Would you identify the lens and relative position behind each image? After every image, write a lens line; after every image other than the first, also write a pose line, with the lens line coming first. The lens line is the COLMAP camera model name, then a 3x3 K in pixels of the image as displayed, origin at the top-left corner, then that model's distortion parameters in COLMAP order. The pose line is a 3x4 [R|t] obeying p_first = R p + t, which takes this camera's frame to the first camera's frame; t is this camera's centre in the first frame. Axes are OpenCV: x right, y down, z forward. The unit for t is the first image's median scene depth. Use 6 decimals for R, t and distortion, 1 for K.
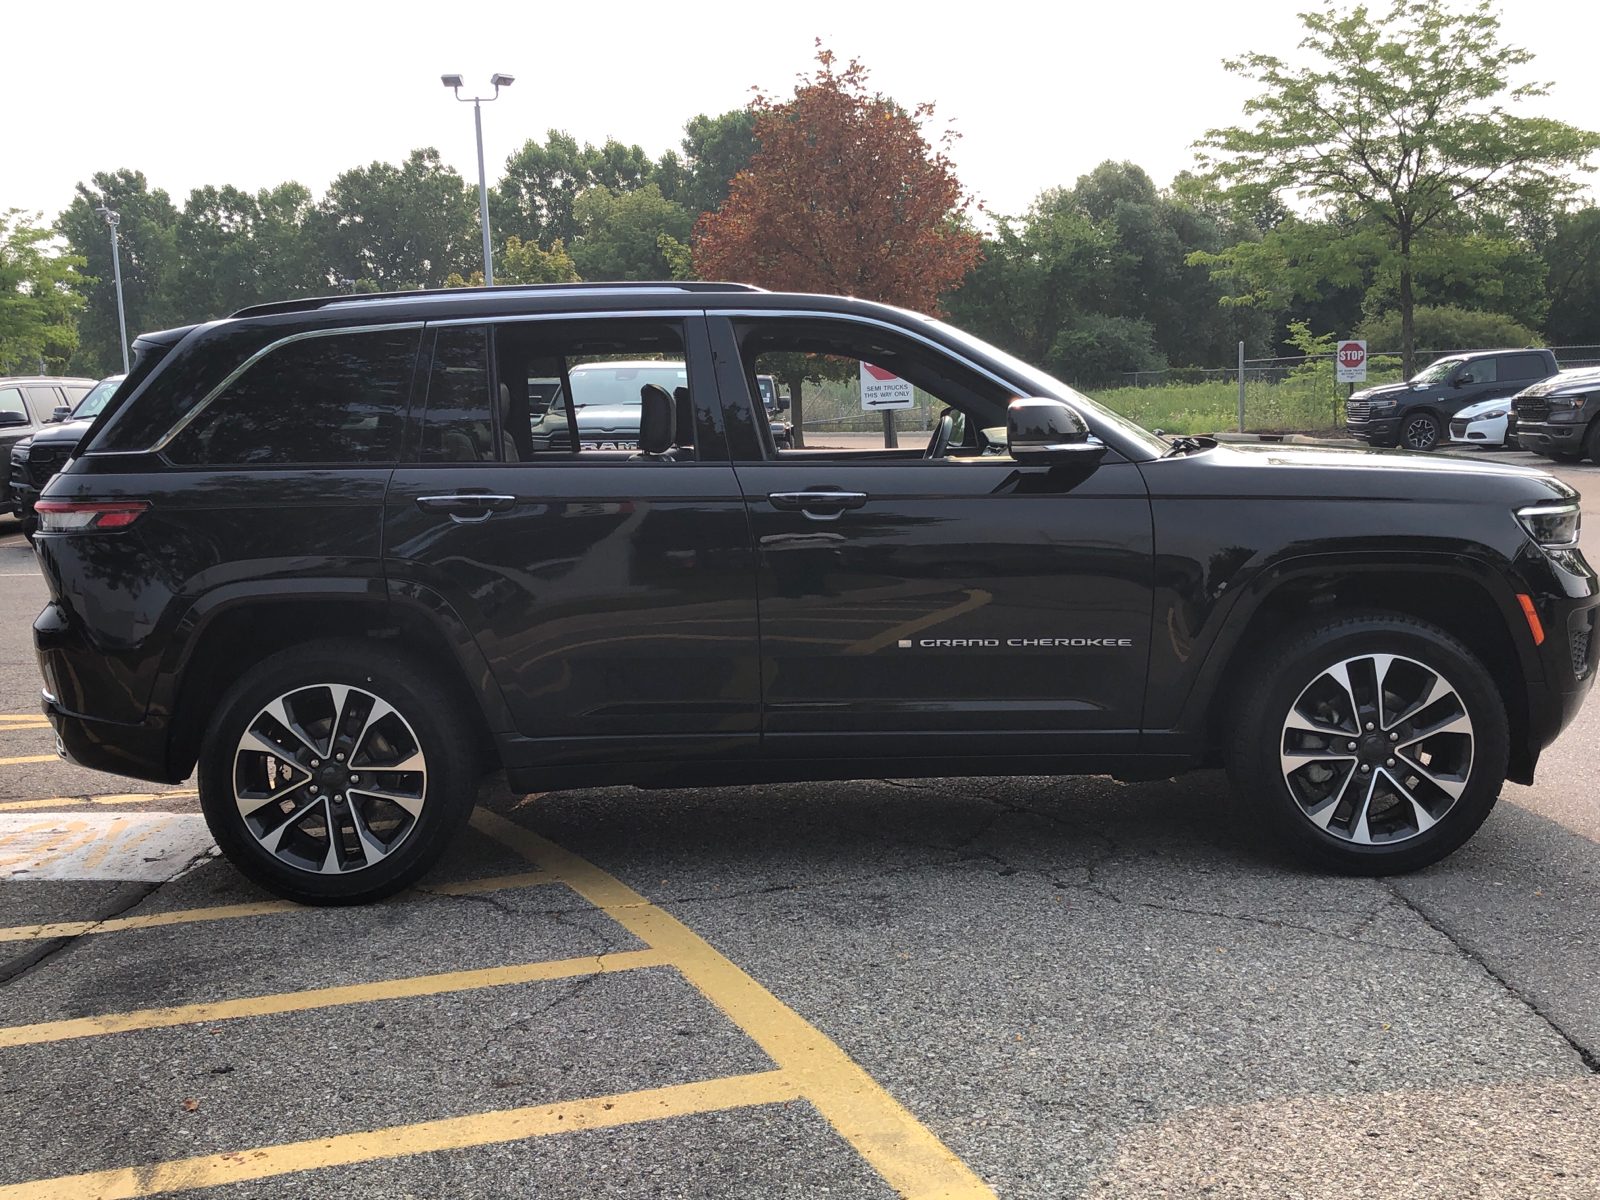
lens RADIAL K [[1641.0, 0, 792.9], [0, 1641.0, 603.6], [0, 0, 1]] dist [0.011624, 0.000000]
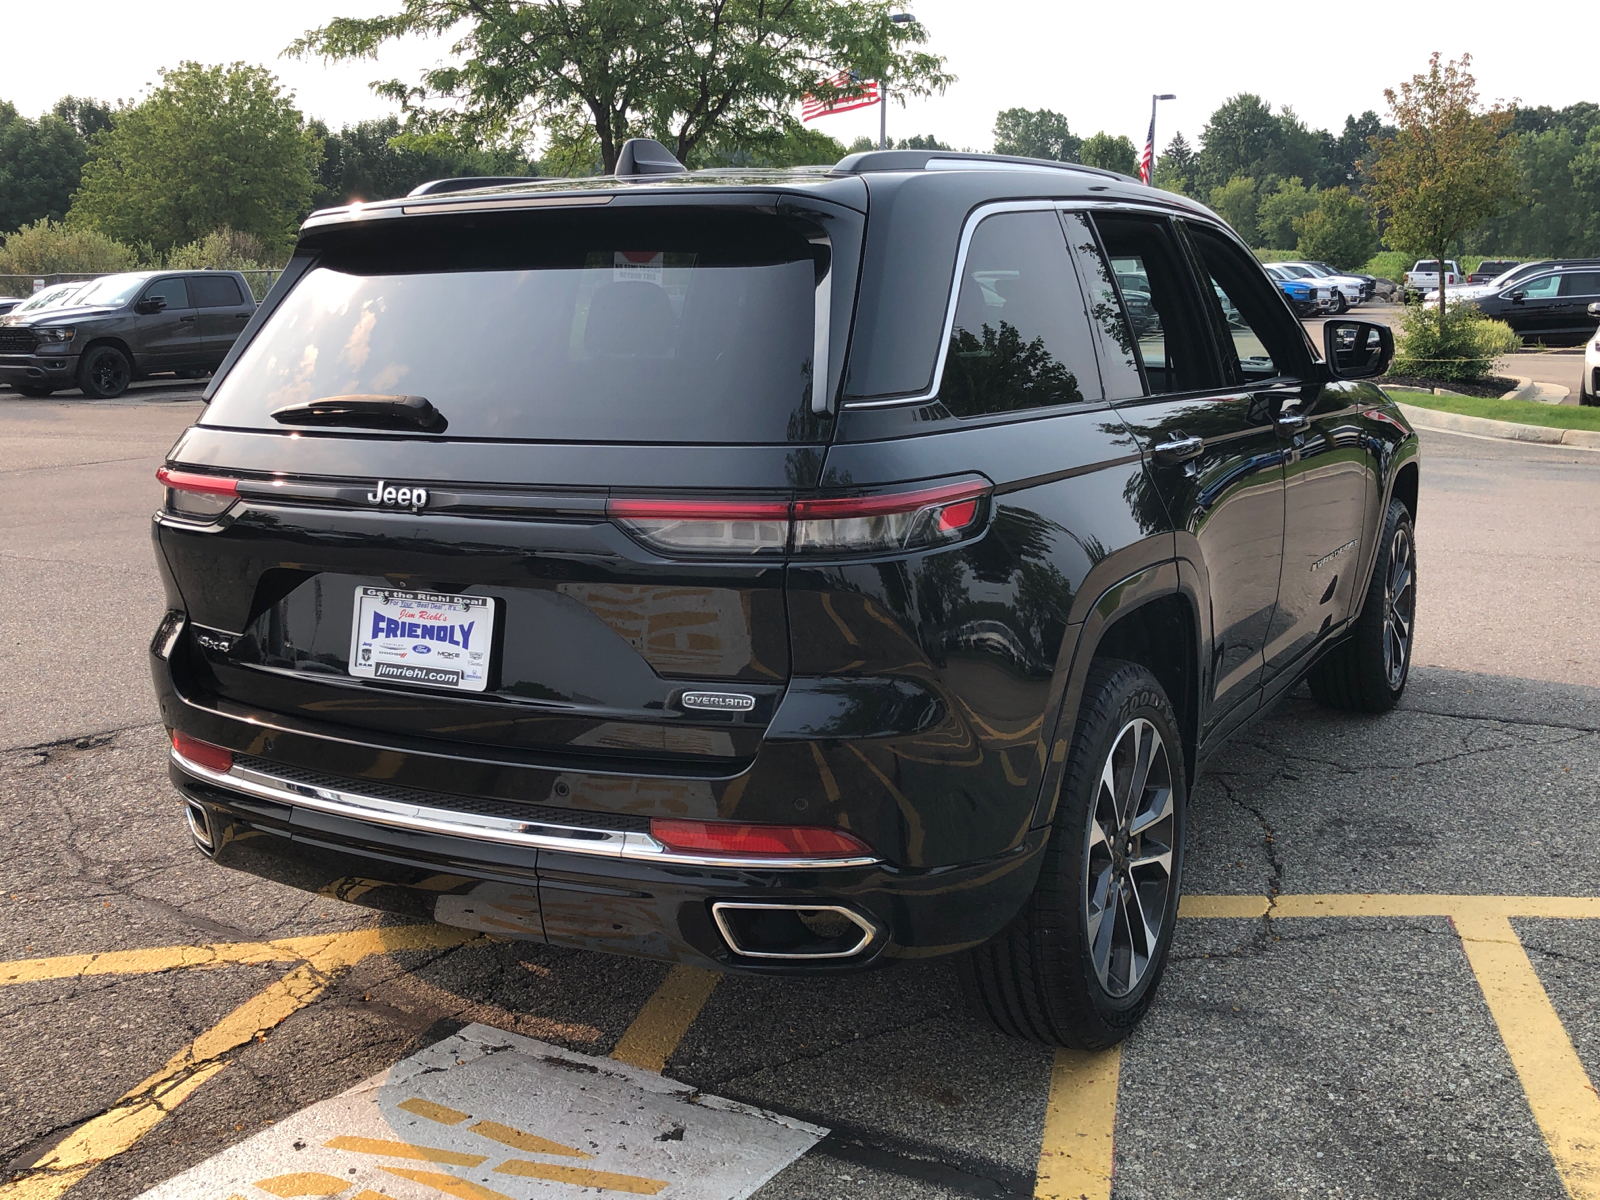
lens RADIAL K [[1641.0, 0, 801.8], [0, 1641.0, 601.4], [0, 0, 1]] dist [0.011624, 0.000000]
pose [[0.484588, -0.135990, 0.864107, -0.939617], [0.103417, 0.989820, 0.097779, -0.083222], [-0.868608, 0.041981, 0.493719, 0.773509]]
